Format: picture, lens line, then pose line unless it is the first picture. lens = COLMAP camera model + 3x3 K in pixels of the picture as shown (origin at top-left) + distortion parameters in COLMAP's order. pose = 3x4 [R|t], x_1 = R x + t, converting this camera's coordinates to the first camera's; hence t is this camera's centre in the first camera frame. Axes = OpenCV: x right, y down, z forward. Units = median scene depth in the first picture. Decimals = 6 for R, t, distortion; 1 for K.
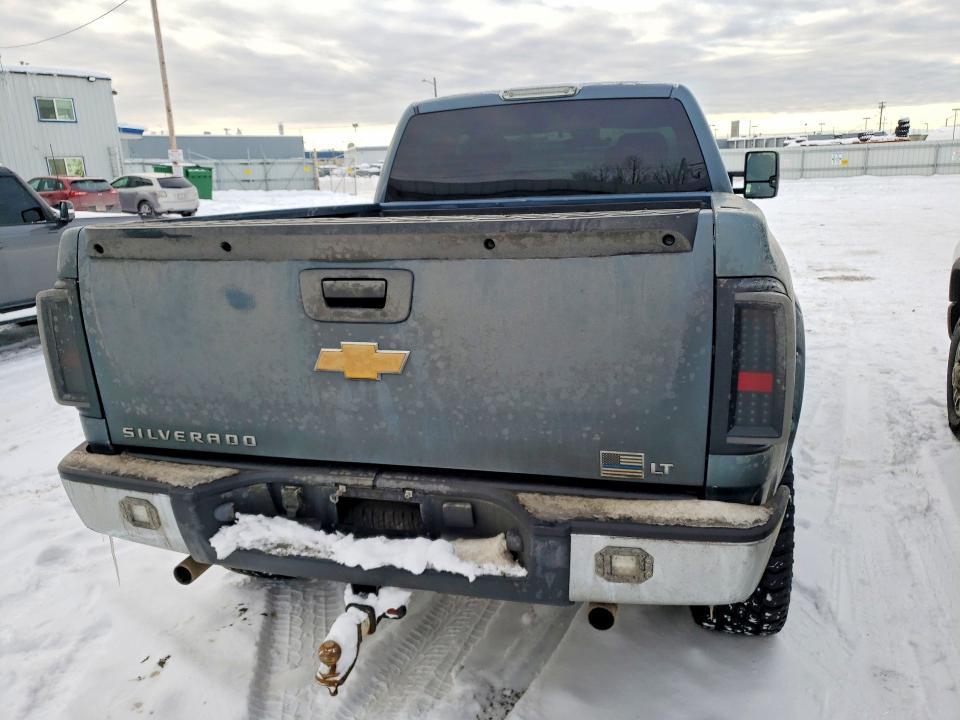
lens RADIAL K [[756.4, 0, 463.8], [0, 756.4, 355.5], [0, 0, 1]] dist [0.015381, -0.007332]
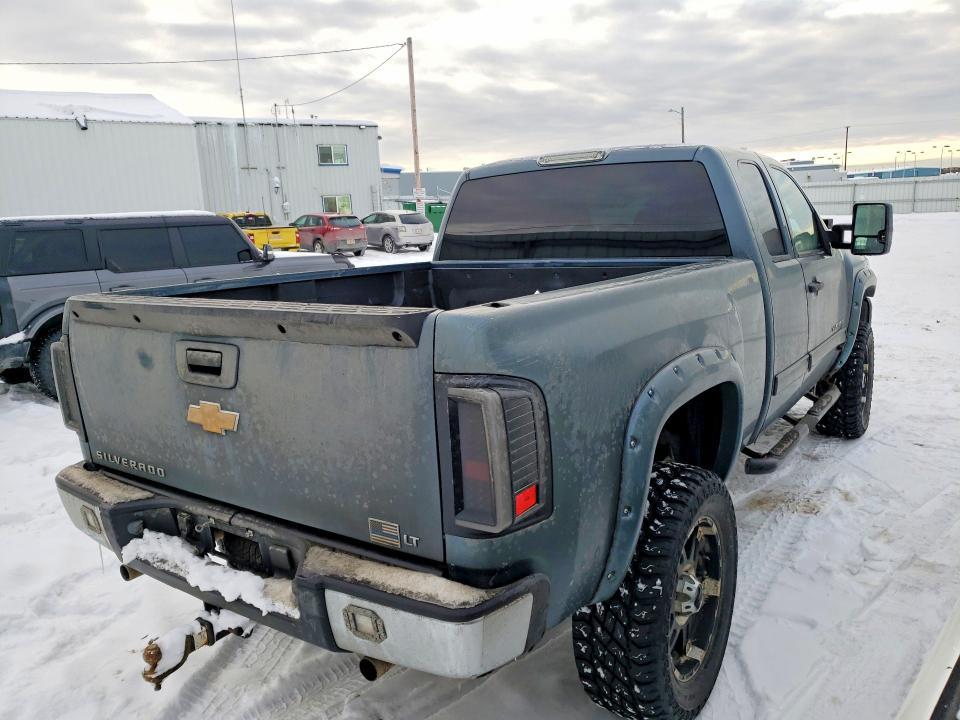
lens RADIAL K [[756.4, 0, 463.8], [0, 756.4, 355.5], [0, 0, 1]] dist [0.015381, -0.007332]
pose [[0.938332, 0.056475, -0.341091, 0.617954], [-0.067783, 0.997472, -0.021316, -0.088587], [0.339025, 0.043121, 0.939789, -0.008191]]
